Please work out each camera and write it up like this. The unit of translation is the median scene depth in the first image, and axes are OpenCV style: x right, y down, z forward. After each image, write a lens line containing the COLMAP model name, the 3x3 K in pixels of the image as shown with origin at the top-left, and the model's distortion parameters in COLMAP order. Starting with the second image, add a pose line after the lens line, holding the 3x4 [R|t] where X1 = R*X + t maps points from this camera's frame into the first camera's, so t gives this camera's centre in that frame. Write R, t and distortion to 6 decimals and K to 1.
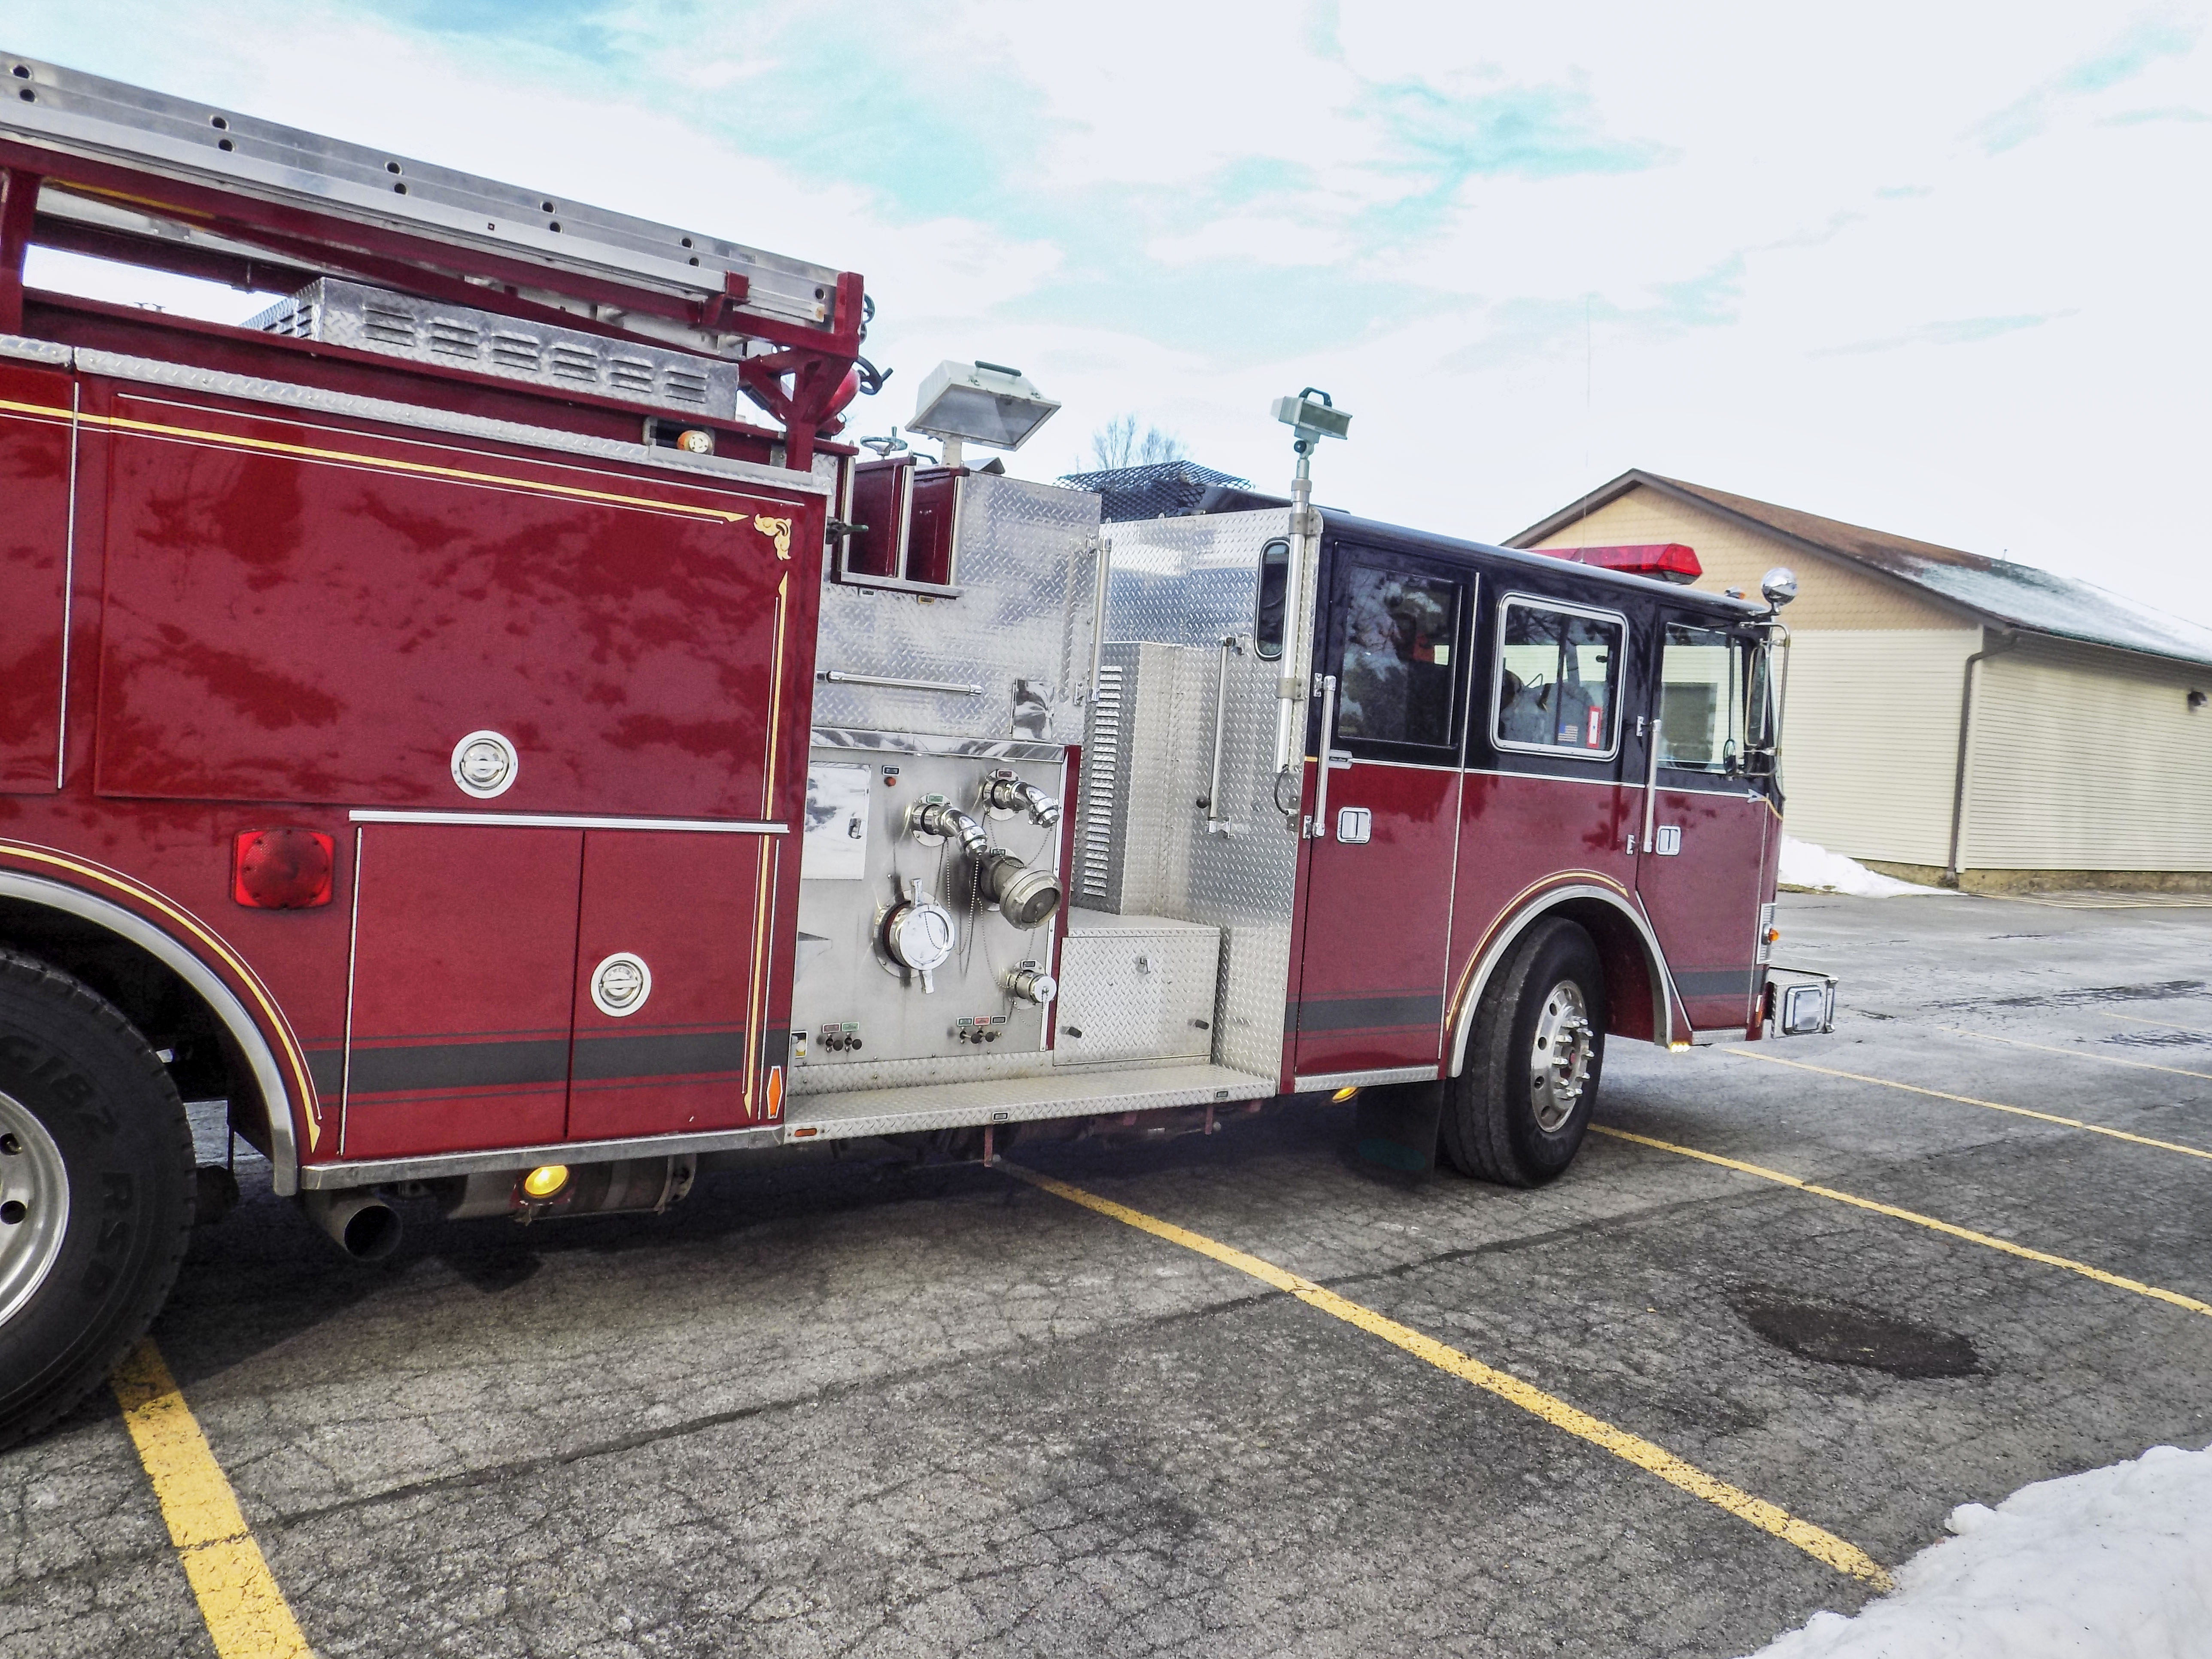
lens RADIAL K [[1701.7, 0, 1113.8], [0, 1701.7, 798.2], [0, 0, 1]] dist [-0.073818, -0.000308]
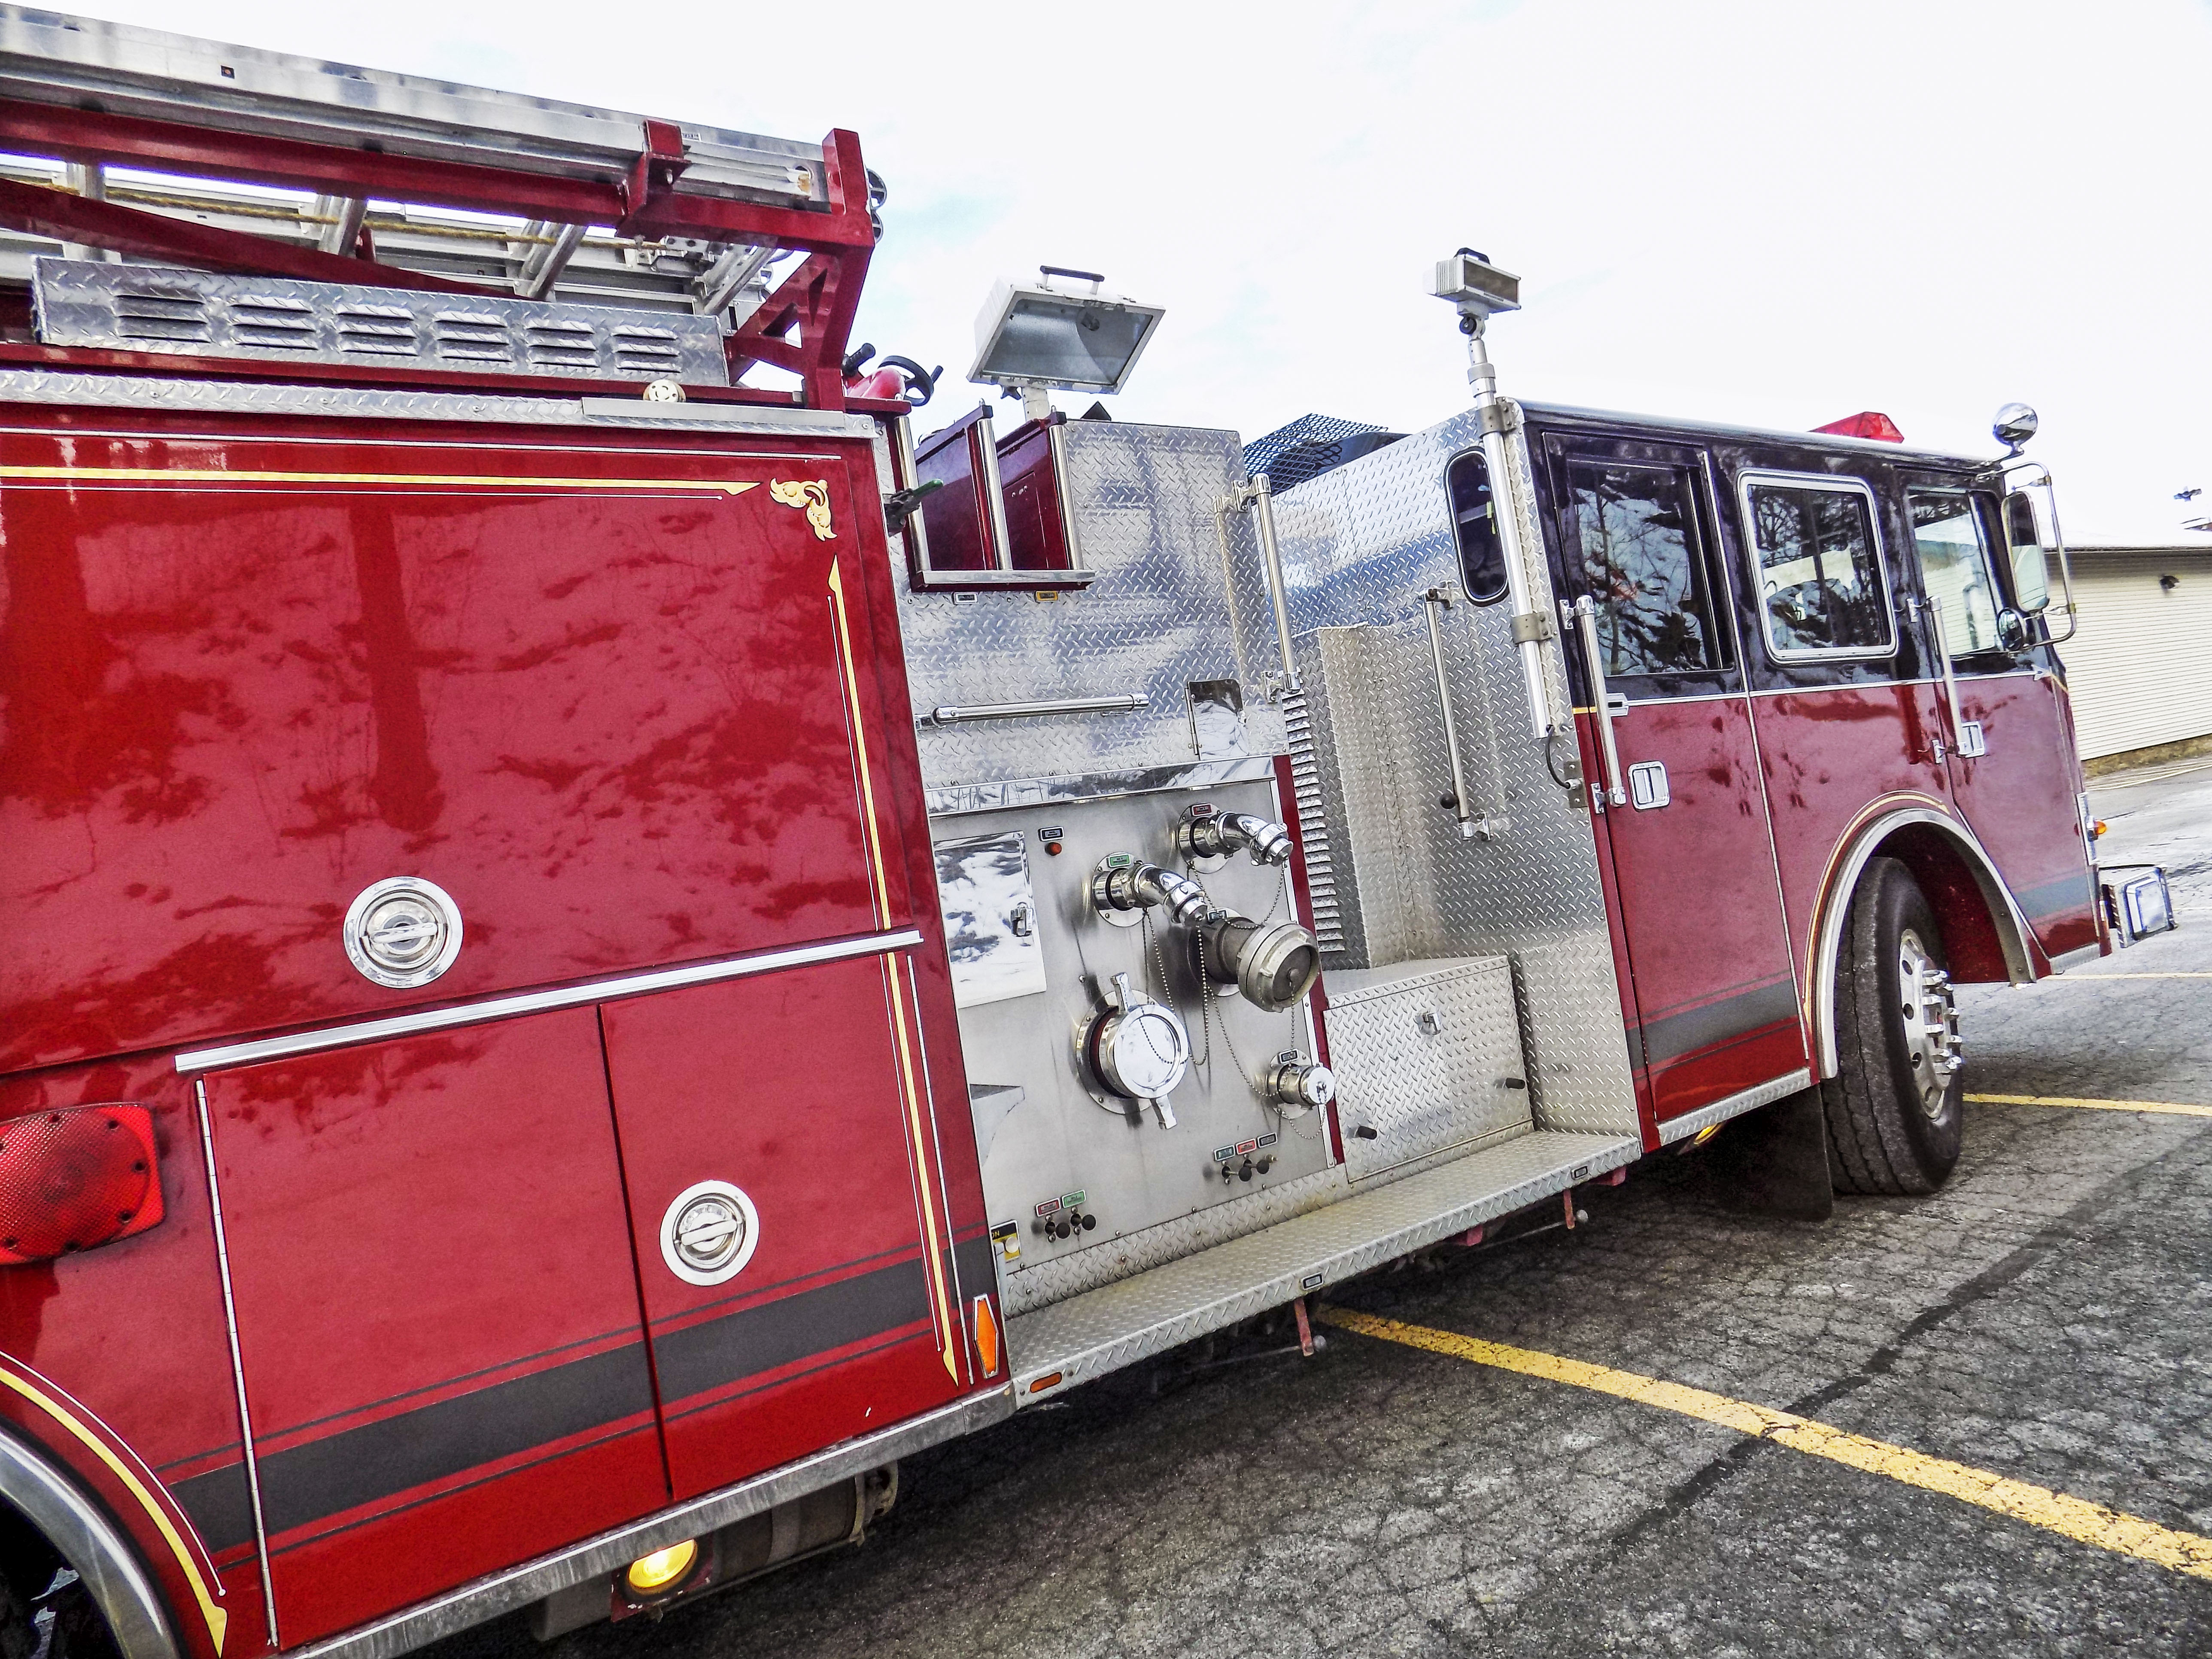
lens RADIAL K [[1444.7, 0, 1106.0], [0, 1444.7, 829.5], [0, 0, 1]] dist [-0.067330, 0.044627]
pose [[0.971821, -0.223535, -0.074801, -0.060047], [0.219465, 0.973840, -0.058909, 0.022008], [0.086012, 0.040832, 0.995457, 0.378917]]
